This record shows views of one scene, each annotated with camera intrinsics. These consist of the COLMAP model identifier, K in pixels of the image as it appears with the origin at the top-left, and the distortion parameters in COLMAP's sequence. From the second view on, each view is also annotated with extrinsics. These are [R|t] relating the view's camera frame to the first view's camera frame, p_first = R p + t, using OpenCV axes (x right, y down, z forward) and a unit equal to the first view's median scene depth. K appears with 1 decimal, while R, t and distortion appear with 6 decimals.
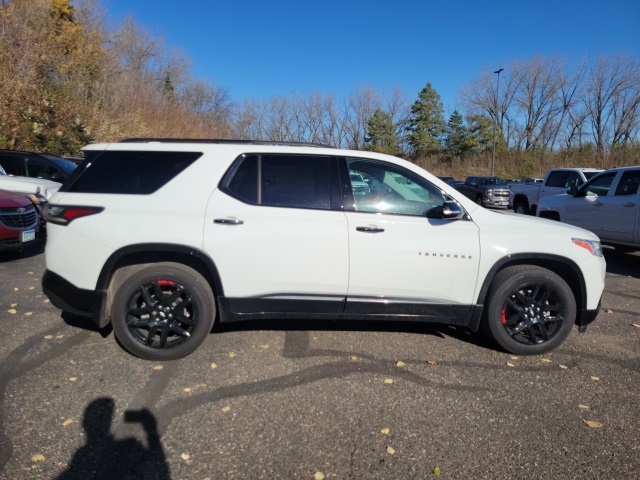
lens RADIAL K [[479.3, 0, 322.9], [0, 479.3, 231.4], [0, 0, 1]] dist [0.054285, -0.035819]
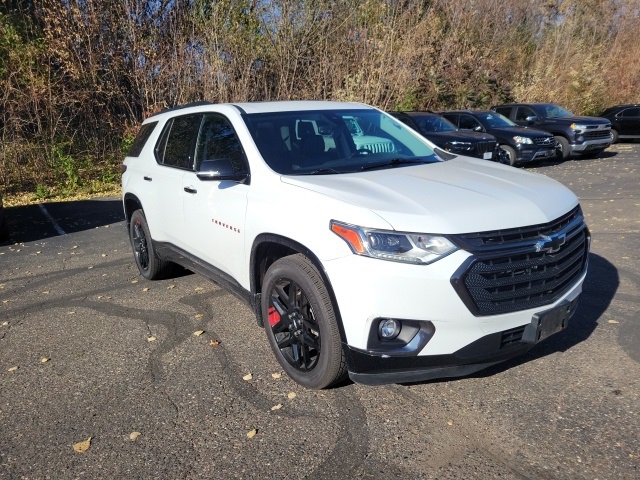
lens RADIAL K [[479.3, 0, 326.0], [0, 479.3, 243.9], [0, 0, 1]] dist [0.054285, -0.035819]
pose [[0.501606, 0.139179, -0.853827, 1.030434], [-0.022018, 0.988708, 0.148230, -0.044894], [0.864816, -0.055554, 0.499006, 0.717549]]
